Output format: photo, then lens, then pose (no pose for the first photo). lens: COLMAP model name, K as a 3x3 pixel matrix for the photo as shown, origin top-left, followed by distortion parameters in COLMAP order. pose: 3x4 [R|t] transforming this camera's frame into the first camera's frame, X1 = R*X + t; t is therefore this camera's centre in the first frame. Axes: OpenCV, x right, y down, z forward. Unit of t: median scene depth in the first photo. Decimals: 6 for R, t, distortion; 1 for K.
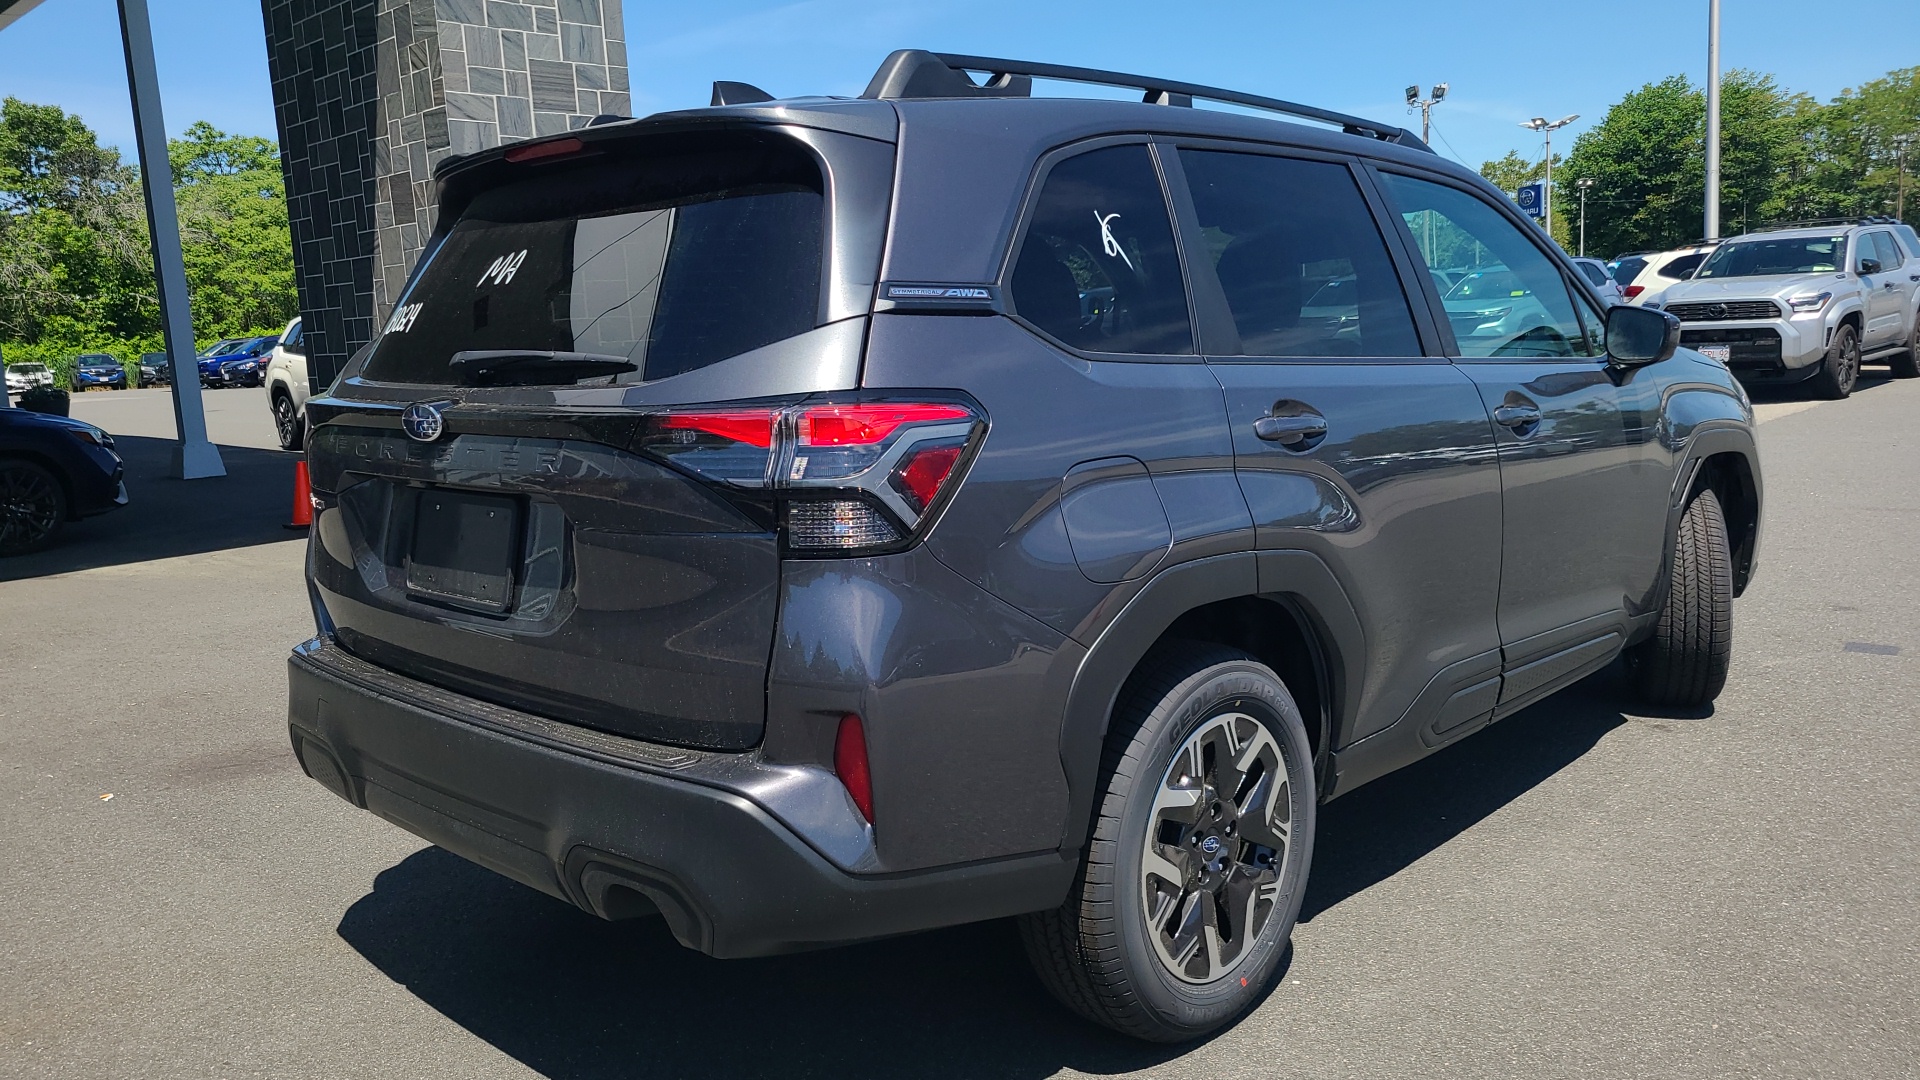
lens RADIAL K [[1502.4, 0, 960.0], [0, 1502.4, 540.0], [0, 0, 1]] dist [0.032032, -0.013107]
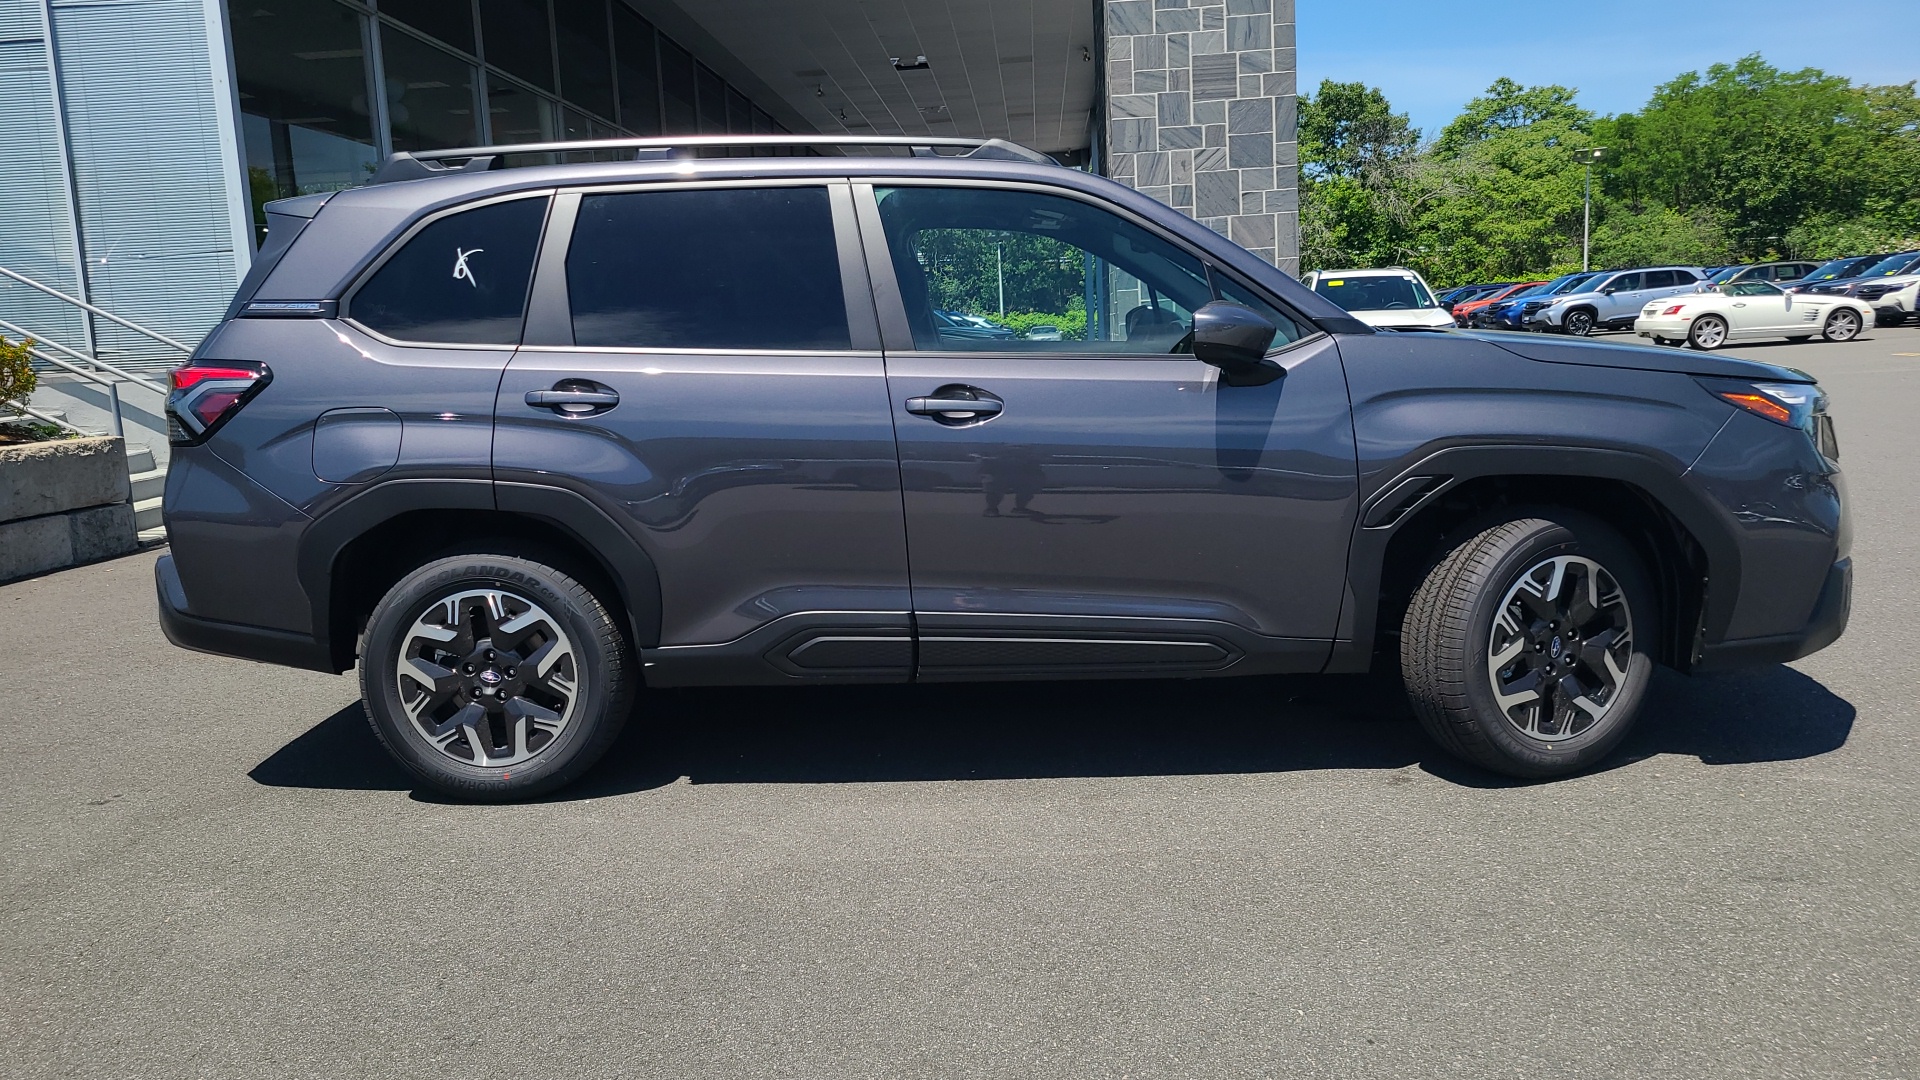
lens RADIAL K [[1507.1, 0, 909.8], [0, 1507.1, 542.0], [0, 0, 1]] dist [0.050967, -0.005044]
pose [[0.626661, 0.126866, -0.768896, 0.113455], [-0.098242, 0.991649, 0.083551, -0.006860], [0.773075, 0.023180, 0.633891, 0.027238]]
